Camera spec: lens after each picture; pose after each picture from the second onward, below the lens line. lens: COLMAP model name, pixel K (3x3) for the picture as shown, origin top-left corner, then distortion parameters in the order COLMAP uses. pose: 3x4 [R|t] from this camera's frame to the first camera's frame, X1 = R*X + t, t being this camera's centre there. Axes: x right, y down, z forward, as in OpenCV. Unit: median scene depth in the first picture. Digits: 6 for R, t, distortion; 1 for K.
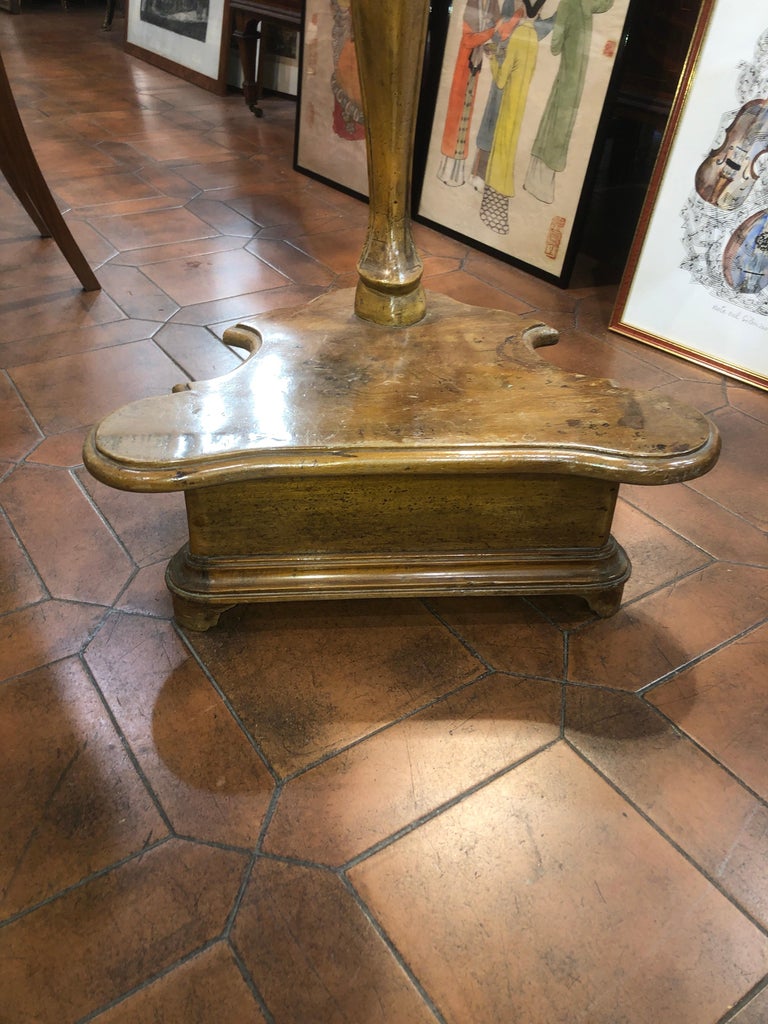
lens RADIAL K [[854.2, 0, 381.6], [0, 854.2, 513.0], [0, 0, 1]] dist [0.031534, -0.008287]
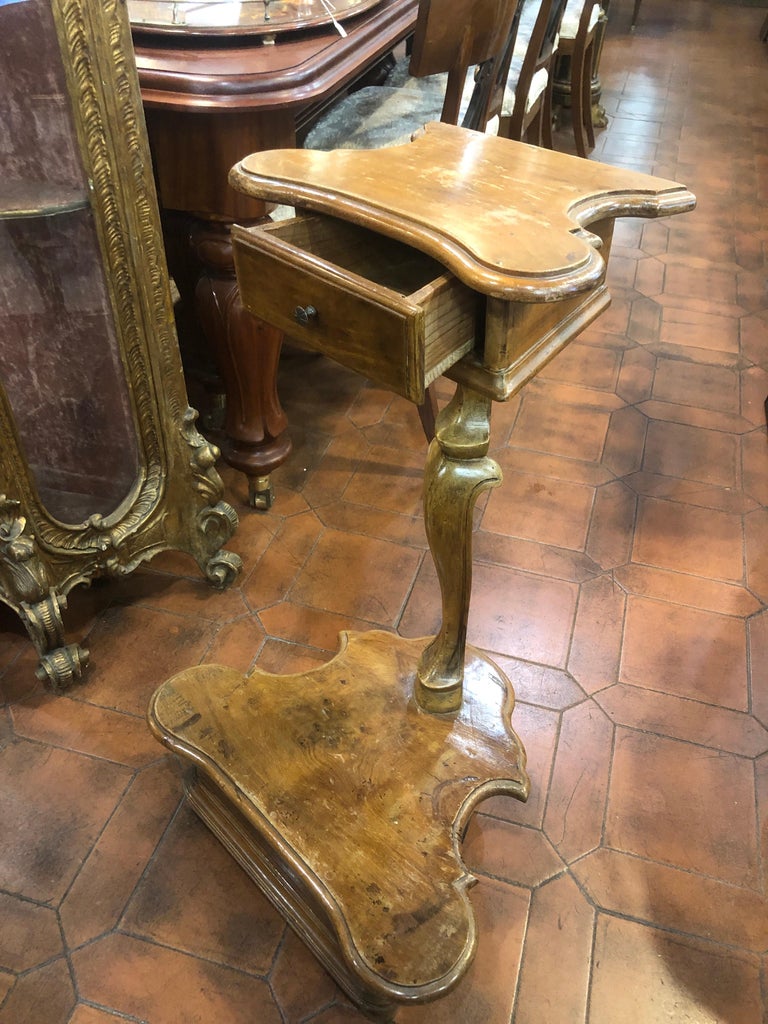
lens RADIAL K [[854.2, 0, 385.5], [0, 854.2, 513.5], [0, 0, 1]] dist [0.031534, -0.008287]
pose [[0.640578, 0.496309, -0.585950, 0.448632], [-0.447126, 0.861437, 0.240840, -0.574211], [0.624290, 0.107717, 0.773731, -0.036156]]
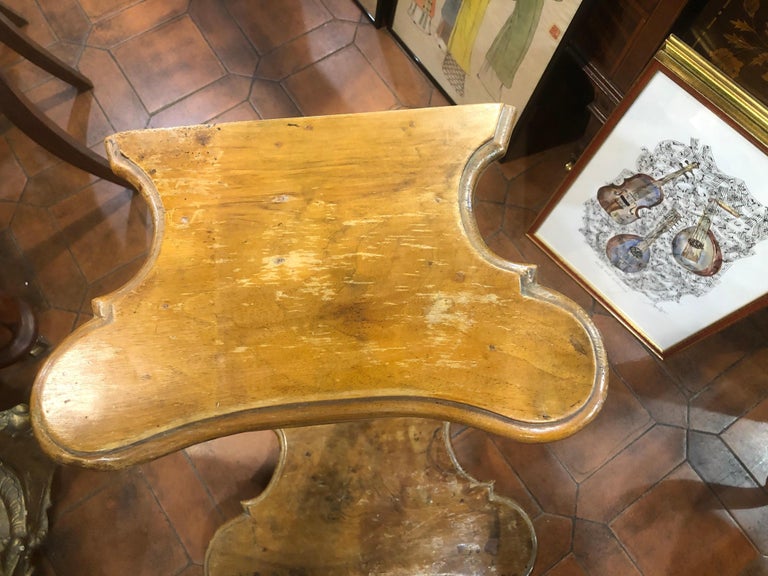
lens RADIAL K [[640.6, 0, 384.5], [0, 640.6, 291.3], [0, 0, 1]] dist [0.031534, -0.008287]
pose [[0.999872, -0.015645, -0.003389, 0.044382], [0.014448, 0.790830, 0.611865, -0.881976], [-0.006892, -0.611836, 0.790955, 0.146746]]
